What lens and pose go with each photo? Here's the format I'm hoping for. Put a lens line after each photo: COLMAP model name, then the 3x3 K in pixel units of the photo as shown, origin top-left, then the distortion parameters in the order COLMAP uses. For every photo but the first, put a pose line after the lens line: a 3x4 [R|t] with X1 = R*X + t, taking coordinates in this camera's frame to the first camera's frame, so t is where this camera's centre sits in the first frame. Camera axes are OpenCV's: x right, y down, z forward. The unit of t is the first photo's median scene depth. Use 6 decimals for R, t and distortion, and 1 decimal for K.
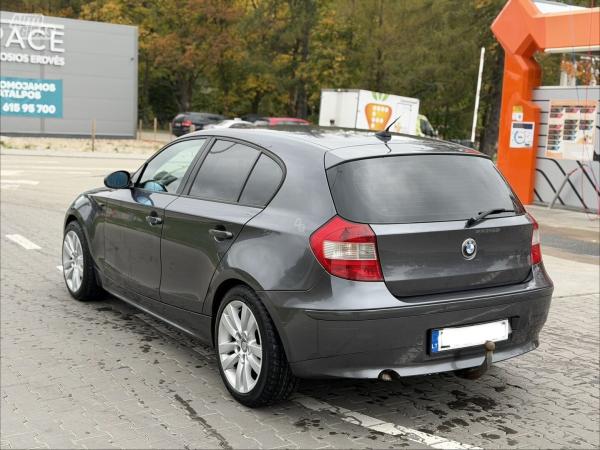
lens RADIAL K [[850.6, 0, 300.0], [0, 850.6, 225.0], [0, 0, 1]] dist [0.110457, 0.031363]
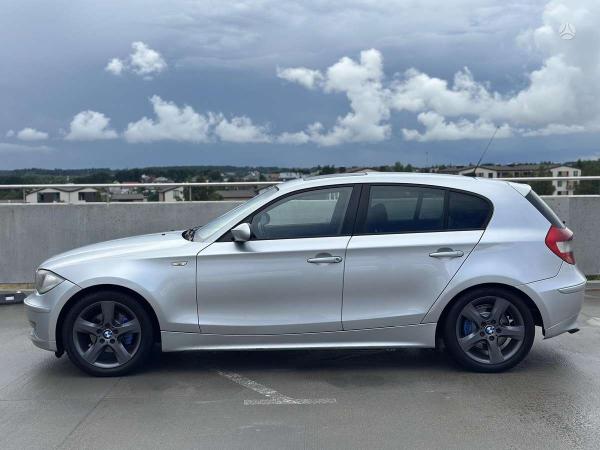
lens RADIAL K [[850.6, 0, 300.0], [0, 850.6, 225.0], [0, 0, 1]] dist [0.110457, 0.031363]
pose [[0.544443, -0.088147, 0.834153, -0.434673], [0.138341, 0.990281, 0.014351, -0.027988], [-0.827311, 0.107584, 0.551346, 0.156233]]
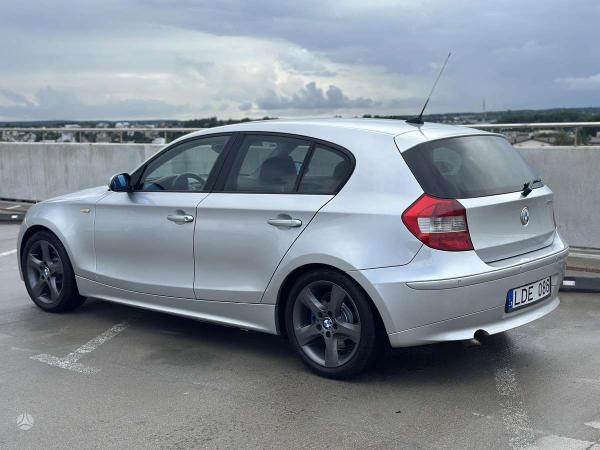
lens RADIAL K [[850.6, 0, 300.0], [0, 850.6, 225.0], [0, 0, 1]] dist [0.110457, 0.031363]
pose [[0.956950, -0.078795, 0.279353, -0.122838], [0.080119, 0.996763, 0.006695, 0.002579], [-0.278977, 0.015975, 0.960165, -0.000818]]
